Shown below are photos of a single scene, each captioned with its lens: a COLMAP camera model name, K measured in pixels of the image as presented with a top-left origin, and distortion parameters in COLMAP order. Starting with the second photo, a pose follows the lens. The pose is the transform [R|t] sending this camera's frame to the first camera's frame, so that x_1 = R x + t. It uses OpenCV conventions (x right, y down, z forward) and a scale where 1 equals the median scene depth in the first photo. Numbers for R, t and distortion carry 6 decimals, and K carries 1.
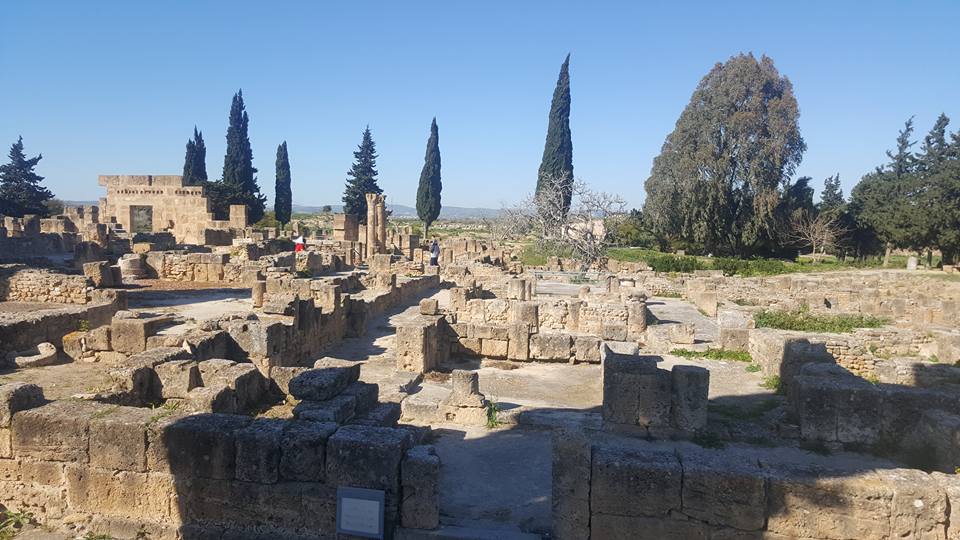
lens RADIAL K [[390.2, 0, 480.0], [0, 390.2, 270.0], [0, 0, 1]] dist [-0.001589, -0.000276]
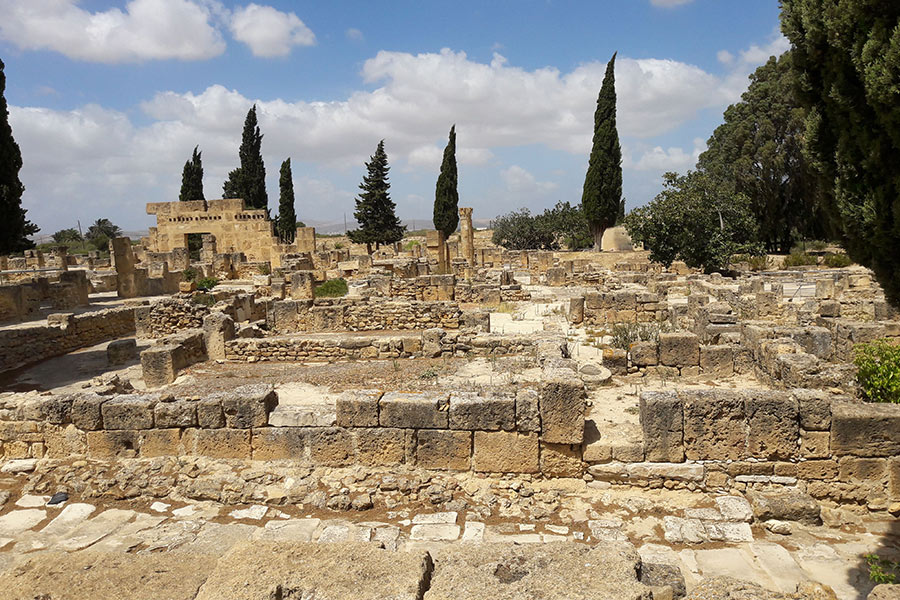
lens RADIAL K [[400.1, 0, 450.0], [0, 400.1, 300.0], [0, 0, 1]] dist [0.002078, -0.000026]
pose [[0.996751, -0.066112, 0.046009, -0.266610], [0.063985, 0.996878, 0.046252, -0.008305], [-0.048923, -0.043158, 0.997870, -0.004335]]
